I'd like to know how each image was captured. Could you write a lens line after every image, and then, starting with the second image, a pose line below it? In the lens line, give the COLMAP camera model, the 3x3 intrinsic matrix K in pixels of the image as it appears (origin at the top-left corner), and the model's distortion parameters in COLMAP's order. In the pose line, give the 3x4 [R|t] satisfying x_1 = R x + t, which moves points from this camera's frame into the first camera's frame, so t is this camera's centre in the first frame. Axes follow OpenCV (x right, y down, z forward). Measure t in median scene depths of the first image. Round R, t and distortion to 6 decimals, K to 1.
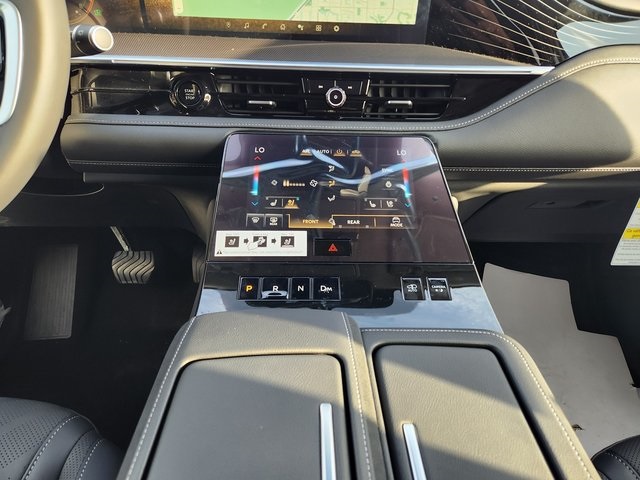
lens RADIAL K [[436.6, 0, 322.1], [0, 436.6, 243.7], [0, 0, 1]] dist [0.060066, -0.043788]
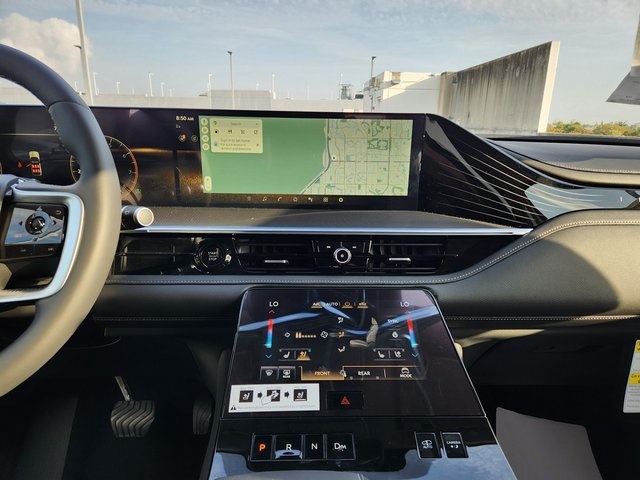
lens RADIAL K [[436.6, 0, 320.5], [0, 436.6, 243.9], [0, 0, 1]] dist [0.060066, -0.043788]
pose [[0.999907, -0.013176, 0.003654, -0.027726], [0.013666, 0.954552, -0.297731, -0.031356], [0.000435, 0.297753, 0.954643, -0.073190]]
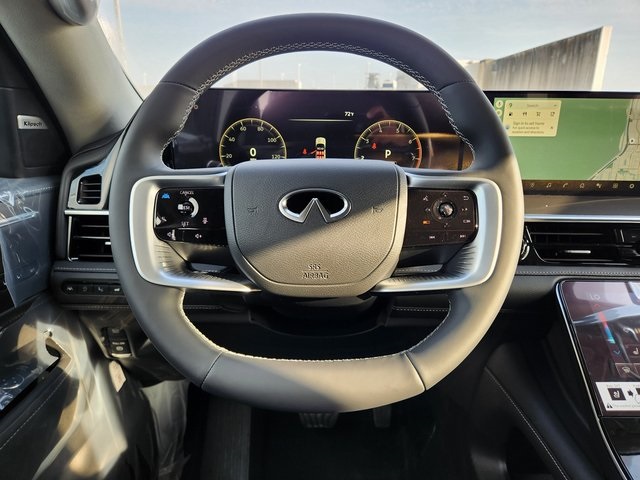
lens RADIAL K [[436.6, 0, 317.0], [0, 436.6, 242.0], [0, 0, 1]] dist [0.060066, -0.043788]
pose [[0.999707, -0.009398, -0.022292, -0.731040], [0.002717, 0.959248, -0.282552, -0.044194], [0.024039, 0.282409, 0.958993, -0.039227]]
